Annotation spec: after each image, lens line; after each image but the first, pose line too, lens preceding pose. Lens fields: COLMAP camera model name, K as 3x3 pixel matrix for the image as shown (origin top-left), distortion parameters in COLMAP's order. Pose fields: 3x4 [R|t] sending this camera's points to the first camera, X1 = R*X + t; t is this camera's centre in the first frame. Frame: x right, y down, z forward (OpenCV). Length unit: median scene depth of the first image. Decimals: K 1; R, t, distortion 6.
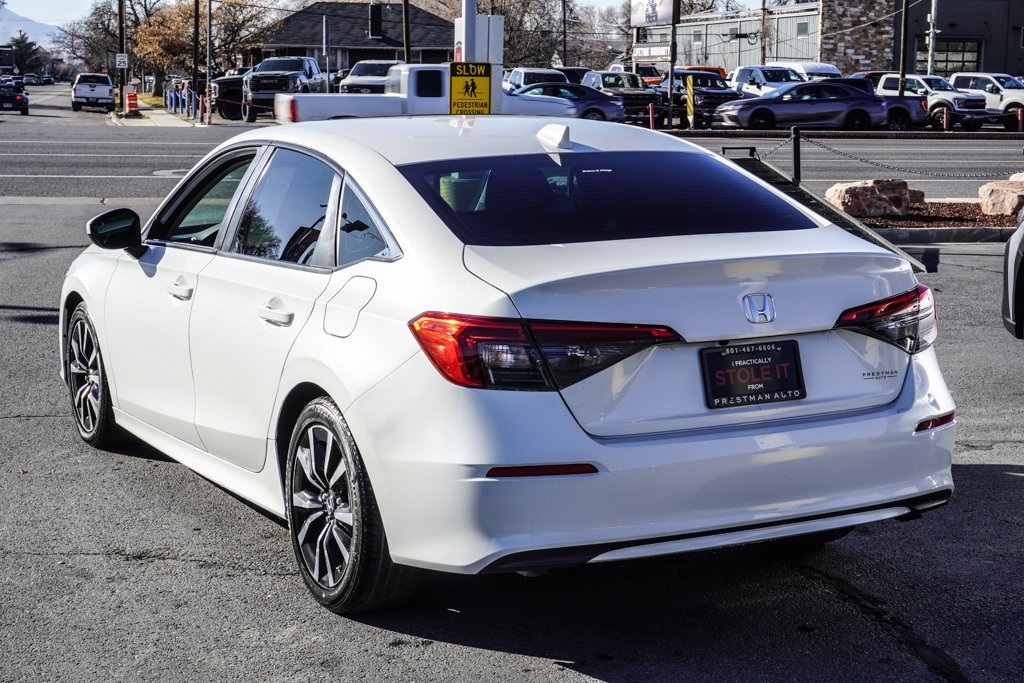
lens RADIAL K [[1865.2, 0, 511.9], [0, 1865.2, 341.6], [0, 0, 1]] dist [0.005119, 0.000000]
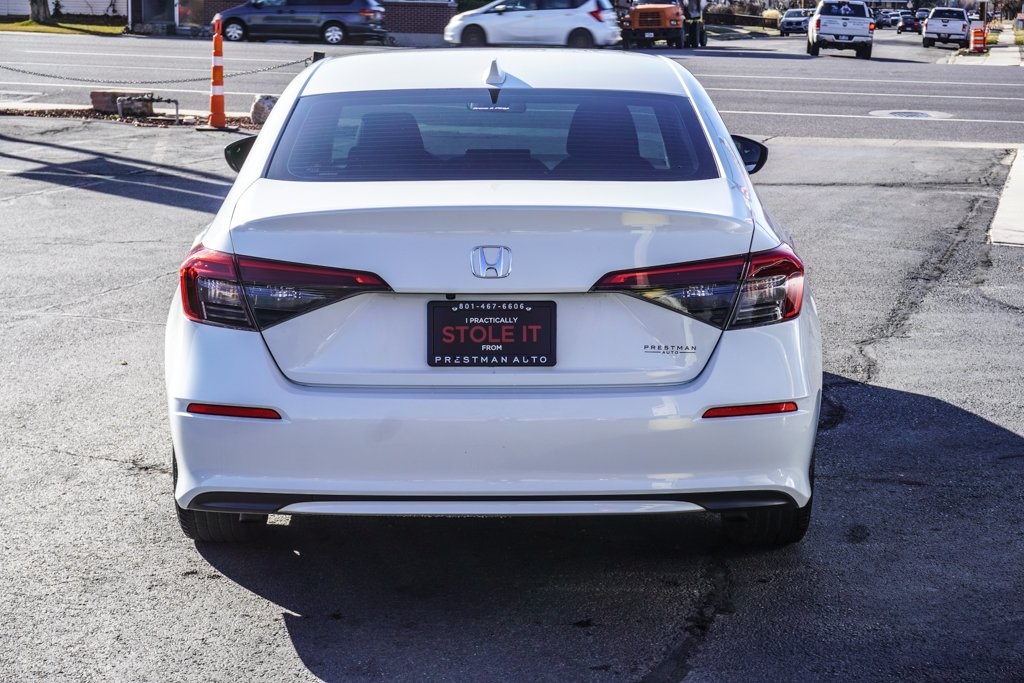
lens RADIAL K [[1939.7, 0, 512.0], [0, 1939.7, 341.5], [0, 0, 1]] dist [0.092574, 0.000000]
pose [[0.880834, 0.087388, -0.465290, 0.580383], [-0.075222, 0.996165, 0.044693, -0.022086], [0.467411, -0.004367, 0.884029, 0.162631]]
